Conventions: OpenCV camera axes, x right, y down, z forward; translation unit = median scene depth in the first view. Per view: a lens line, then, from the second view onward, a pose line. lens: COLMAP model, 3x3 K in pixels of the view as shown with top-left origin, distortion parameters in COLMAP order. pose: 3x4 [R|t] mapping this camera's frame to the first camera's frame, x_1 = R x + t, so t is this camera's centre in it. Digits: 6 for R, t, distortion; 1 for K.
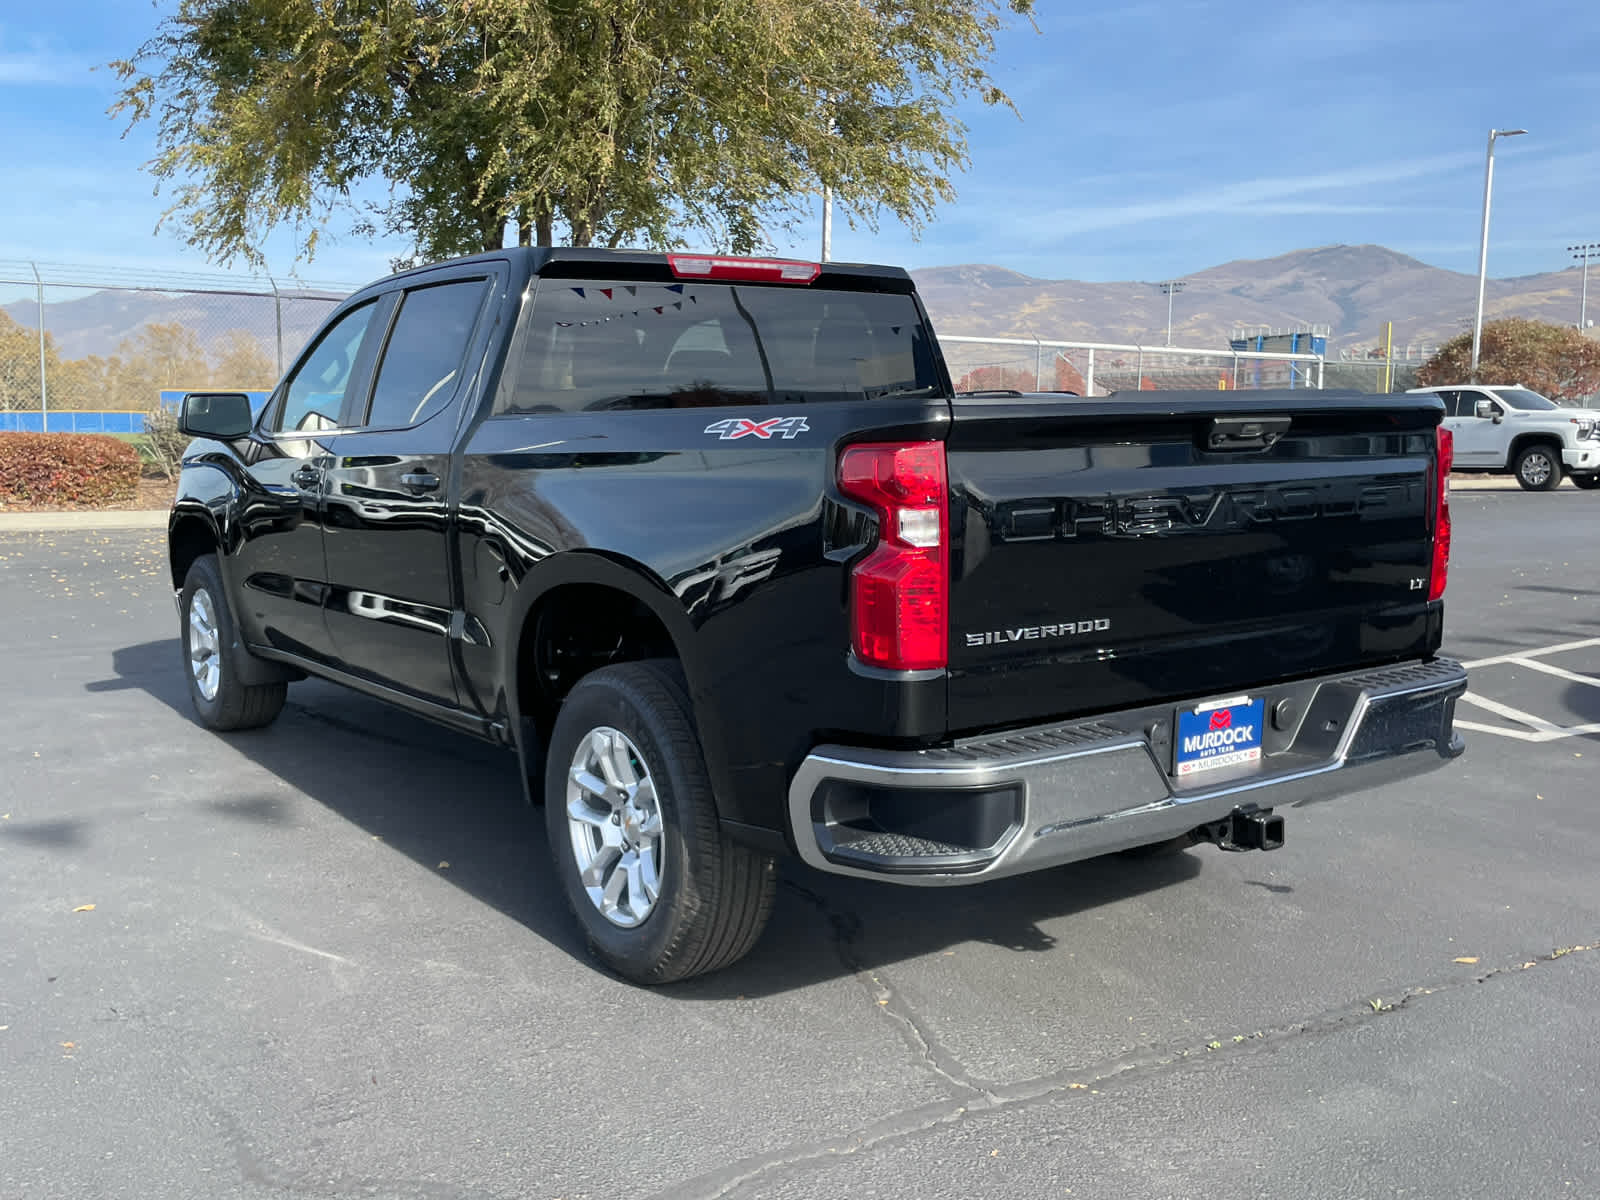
lens RADIAL K [[1537.1, 0, 811.1], [0, 1537.1, 594.4], [0, 0, 1]] dist [0.052955, 0.000000]
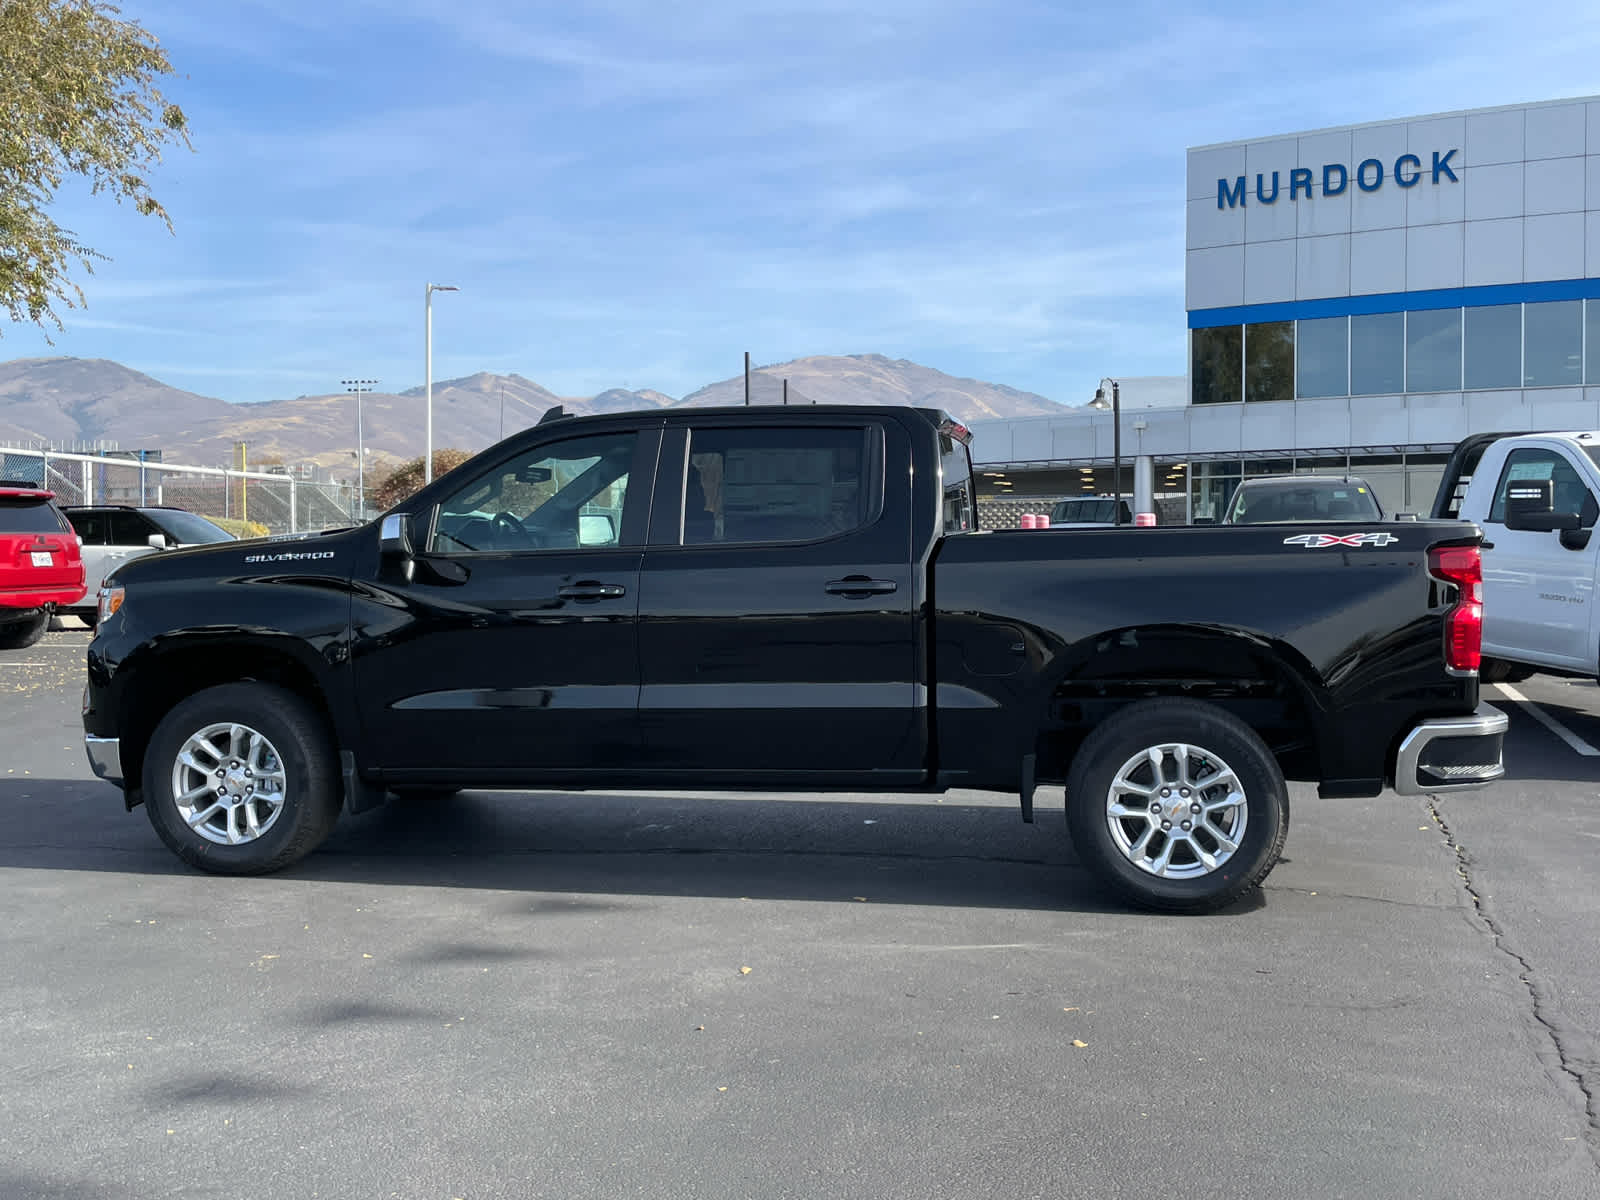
lens RADIAL K [[1537.1, 0, 810.8], [0, 1537.1, 609.7], [0, 0, 1]] dist [0.052955, 0.000000]
pose [[0.719570, -0.038298, 0.693363, -1.257247], [0.083688, 0.995983, -0.031838, -0.020637], [-0.689359, 0.080935, 0.719884, 0.146658]]
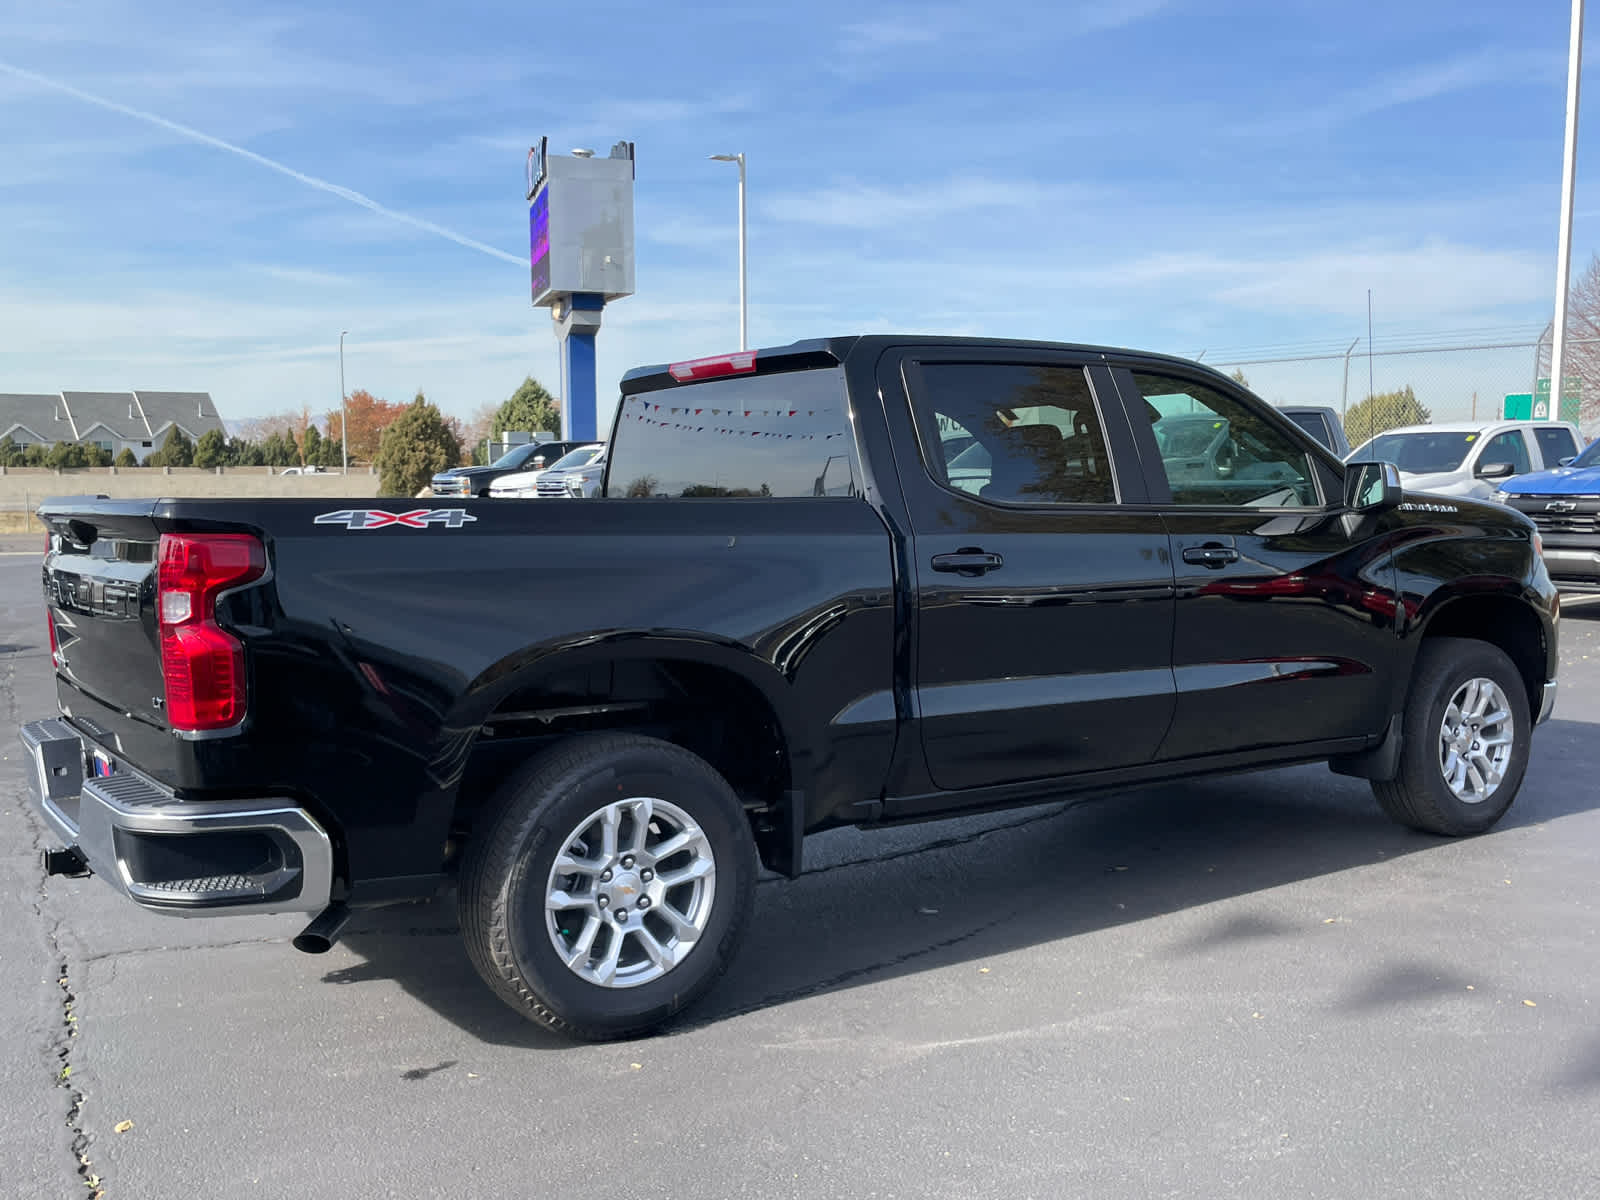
lens RADIAL K [[1537.1, 0, 808.5], [0, 1537.1, 594.6], [0, 0, 1]] dist [0.052955, 0.000000]
pose [[-0.019856, 0.076712, -0.996856, 1.190446], [-0.101481, 0.991748, 0.078341, -0.167279], [0.994639, 0.102717, -0.011907, 1.266994]]
